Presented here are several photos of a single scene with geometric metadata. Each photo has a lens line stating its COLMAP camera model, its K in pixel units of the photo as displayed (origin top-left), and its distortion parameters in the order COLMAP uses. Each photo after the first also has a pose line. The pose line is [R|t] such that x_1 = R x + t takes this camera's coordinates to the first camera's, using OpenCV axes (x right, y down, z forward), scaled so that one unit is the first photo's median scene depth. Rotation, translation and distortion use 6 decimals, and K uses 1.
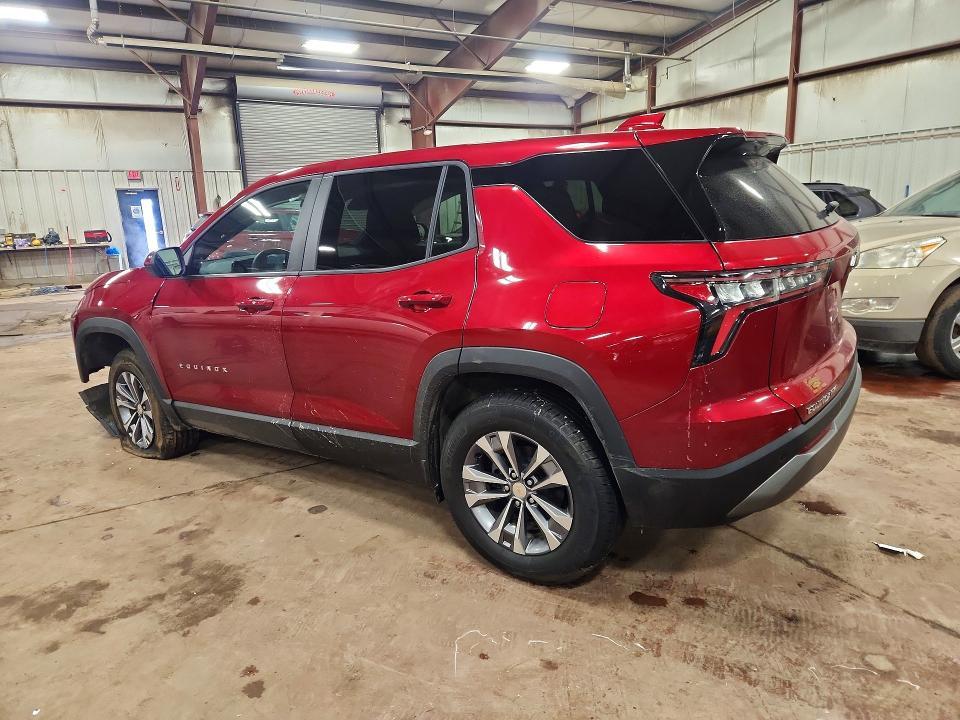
lens RADIAL K [[651.3, 0, 503.4], [0, 651.3, 359.0], [0, 0, 1]] dist [0.023089, -0.001624]
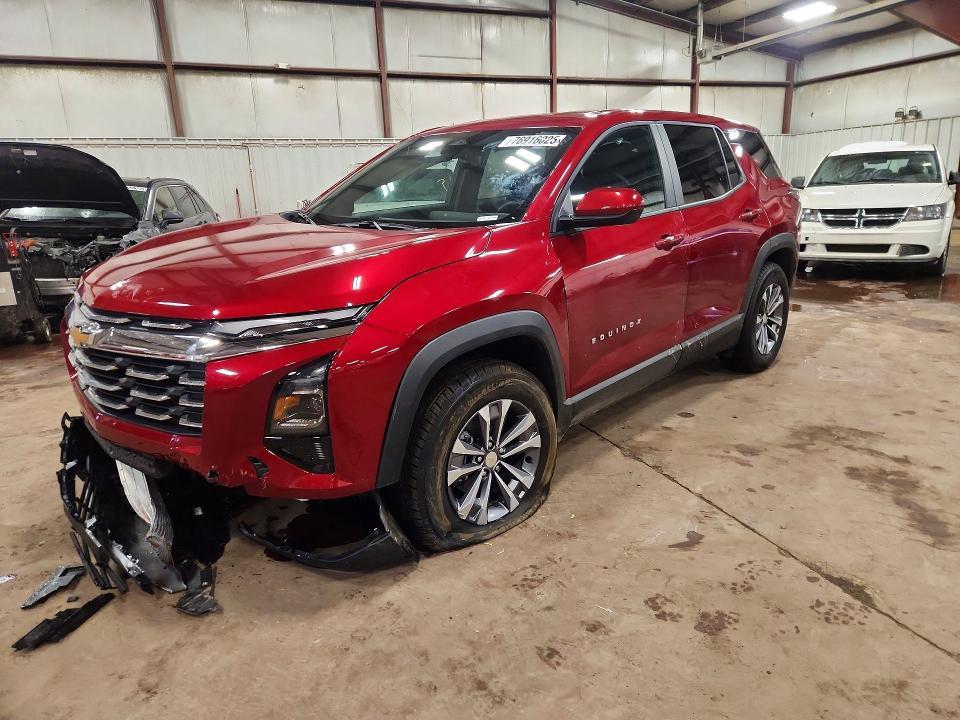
lens RADIAL K [[651.3, 0, 503.4], [0, 651.3, 359.0], [0, 0, 1]] dist [0.023089, -0.001624]
pose [[0.126910, -0.210891, 0.969236, -1.460146], [0.254546, 0.951339, 0.173667, -0.142942], [-0.958697, 0.224675, 0.174416, 1.135879]]
